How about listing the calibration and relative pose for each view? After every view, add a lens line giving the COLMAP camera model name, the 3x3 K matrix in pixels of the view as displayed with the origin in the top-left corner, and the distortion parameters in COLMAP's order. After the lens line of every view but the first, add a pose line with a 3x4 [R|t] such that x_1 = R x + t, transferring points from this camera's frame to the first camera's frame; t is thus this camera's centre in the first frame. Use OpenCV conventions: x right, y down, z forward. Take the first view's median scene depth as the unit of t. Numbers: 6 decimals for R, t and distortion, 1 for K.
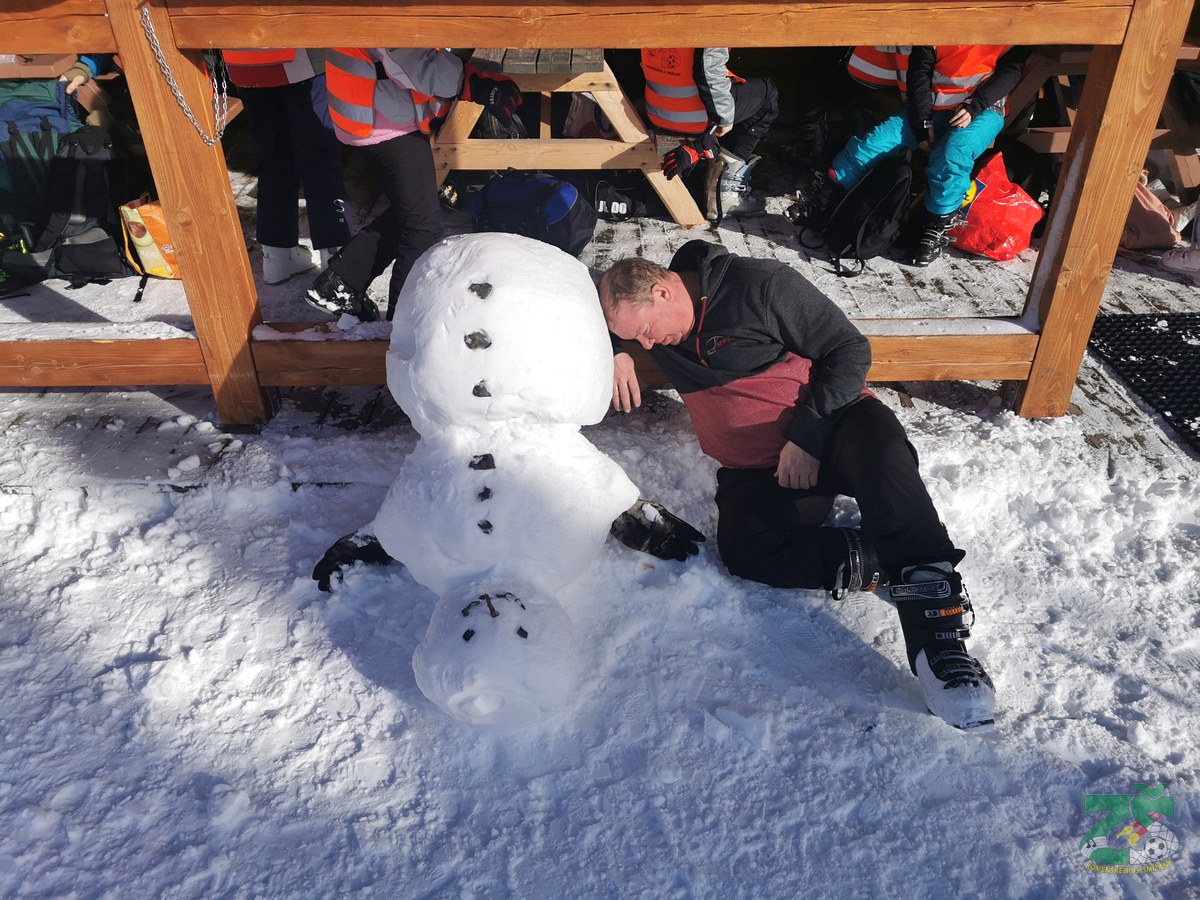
lens RADIAL K [[923.3, 0, 600.0], [0, 923.3, 450.0], [0, 0, 1]] dist [0.089341, -0.112778]
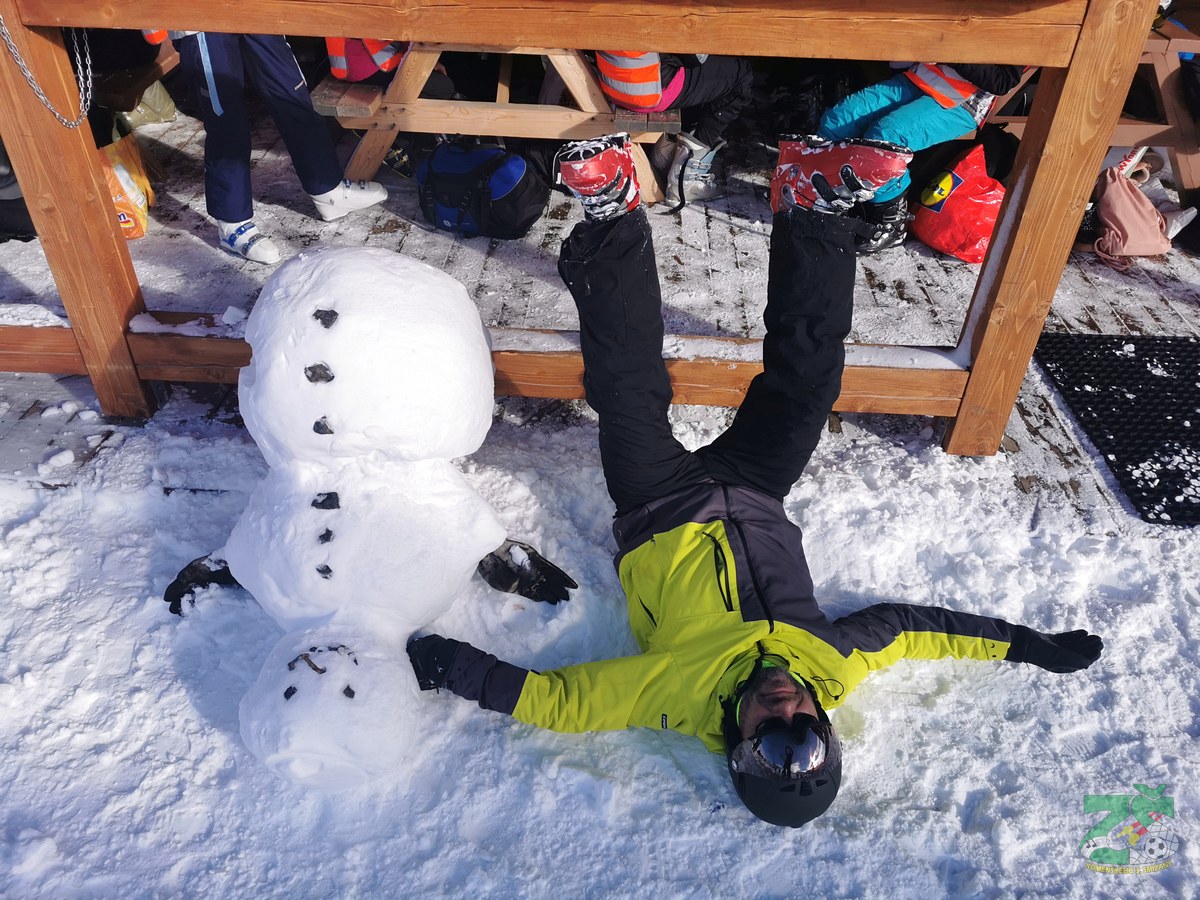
lens RADIAL K [[923.3, 0, 600.0], [0, 923.3, 450.0], [0, 0, 1]] dist [0.089341, -0.112778]
pose [[0.998194, 0.055526, -0.022913, 0.150614], [-0.053702, 0.995830, 0.073742, -0.110449], [0.026912, -0.072378, 0.997014, 0.072547]]
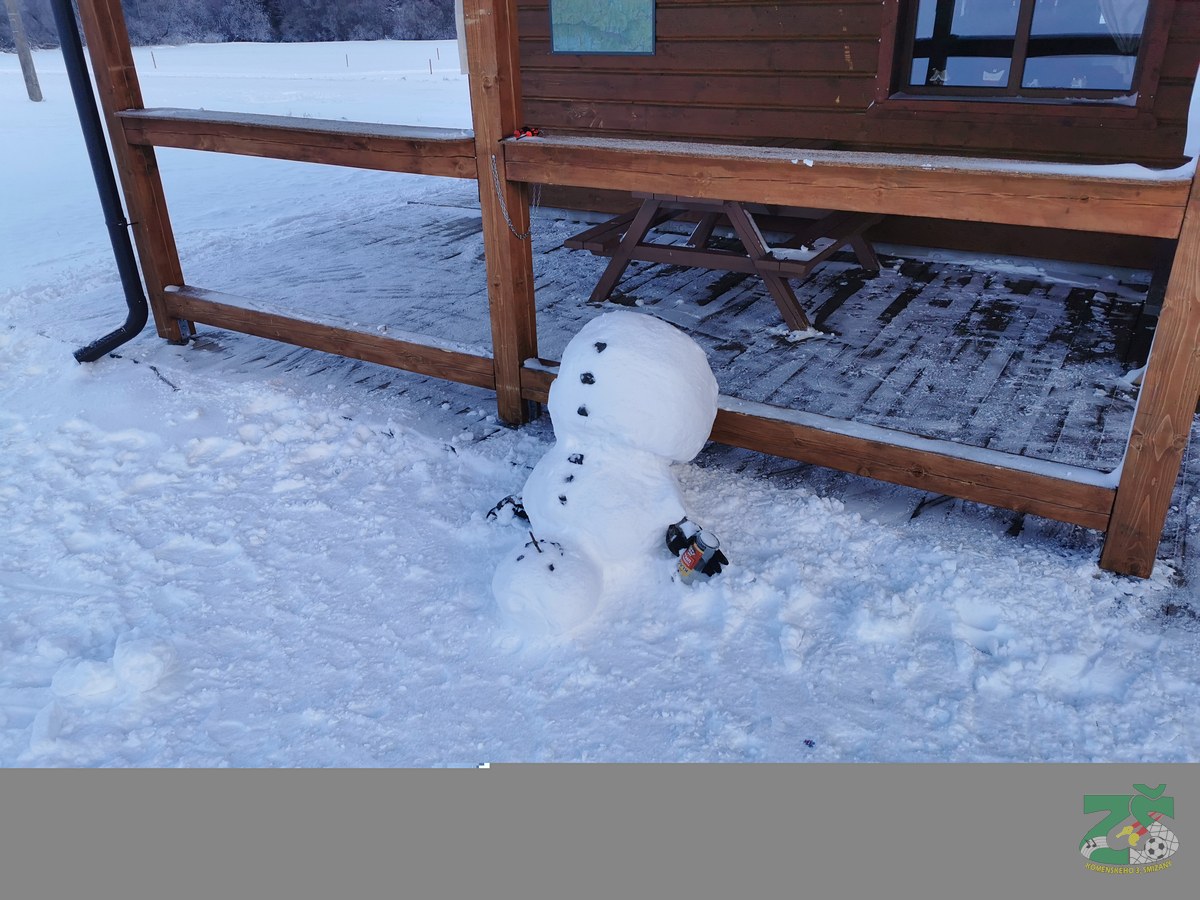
lens RADIAL K [[923.3, 0, 600.0], [0, 923.3, 450.0], [0, 0, 1]] dist [0.089341, -0.112778]
pose [[0.846656, 0.220295, -0.484400, 0.560995], [-0.275881, 0.960112, -0.045558, 0.051881], [0.455042, 0.172209, 0.873660, -0.249709]]
